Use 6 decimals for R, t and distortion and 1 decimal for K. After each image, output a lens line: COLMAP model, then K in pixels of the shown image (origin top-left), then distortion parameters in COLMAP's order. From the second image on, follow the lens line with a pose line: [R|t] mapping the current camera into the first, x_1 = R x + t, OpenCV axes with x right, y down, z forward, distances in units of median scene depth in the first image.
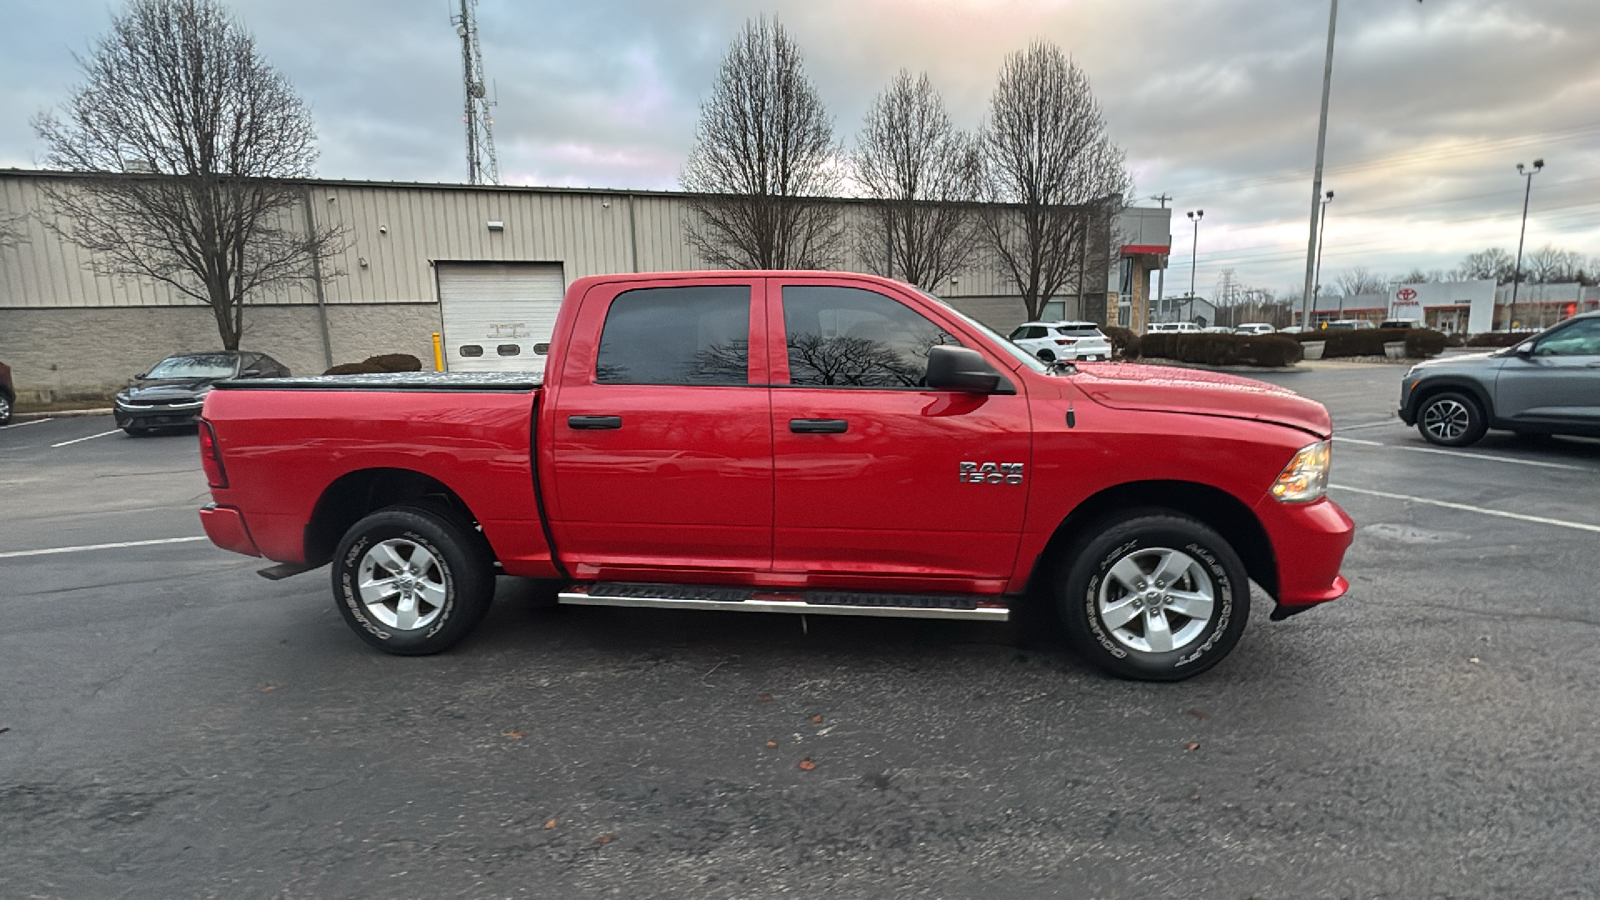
lens RADIAL K [[725.2, 0, 800.0], [0, 725.2, 450.0], [0, 0, 1]] dist [0.001865, 0.000166]
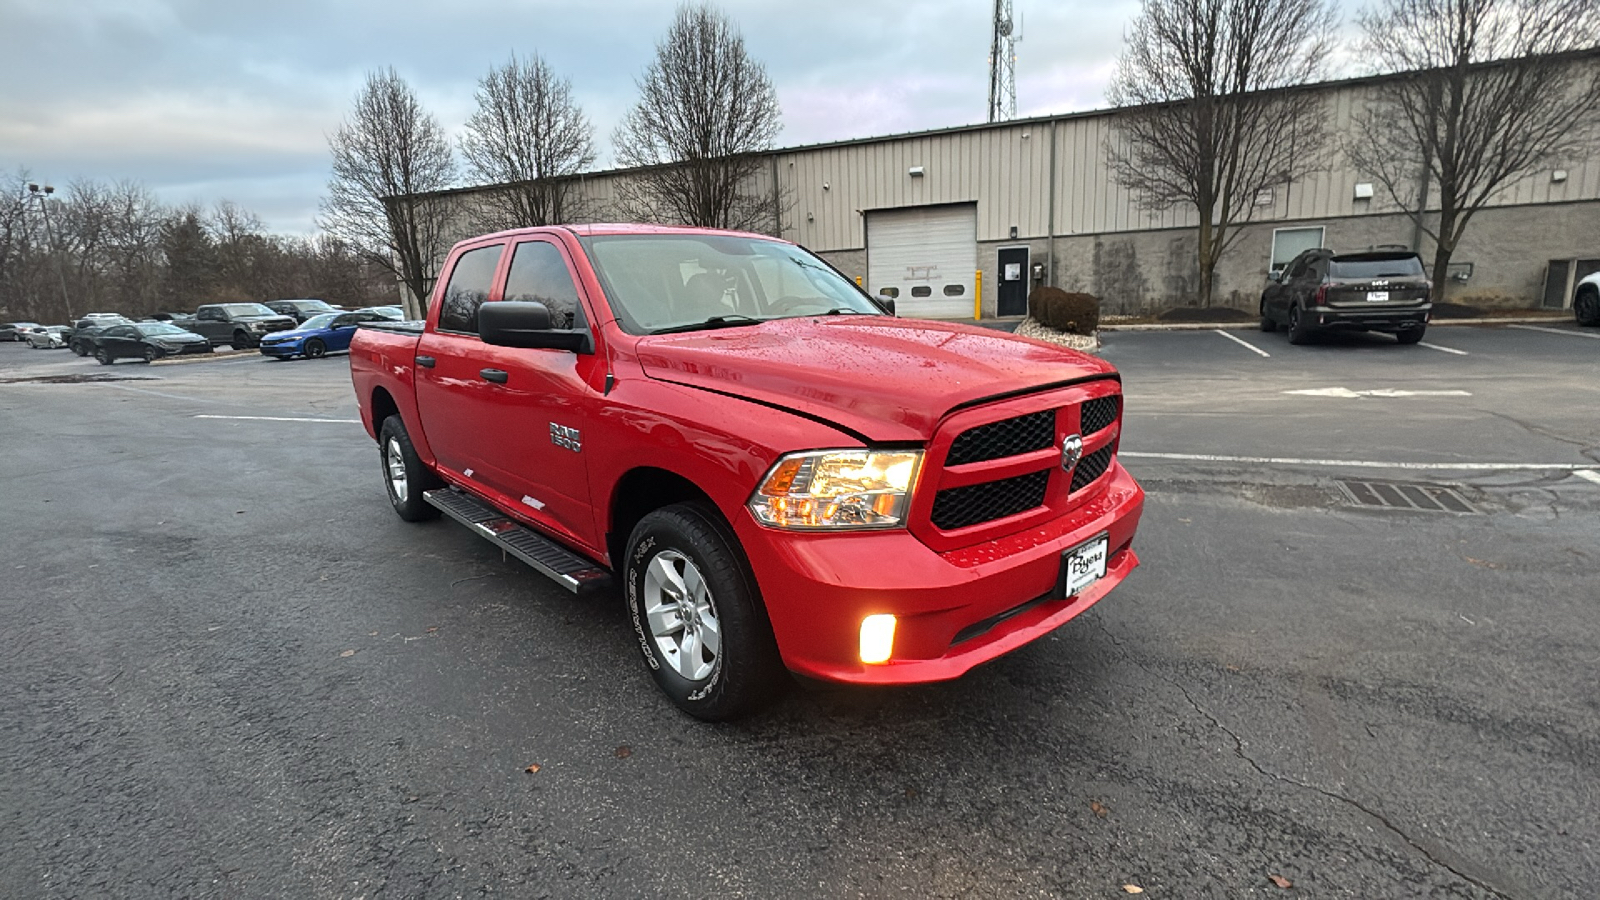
lens RADIAL K [[725.2, 0, 800.0], [0, 725.2, 450.0], [0, 0, 1]] dist [0.001865, 0.000166]
pose [[0.767561, 0.130794, -0.627489, 0.163074], [-0.078471, 0.990770, 0.110528, -0.012277], [0.636154, -0.035597, 0.770740, 0.067846]]
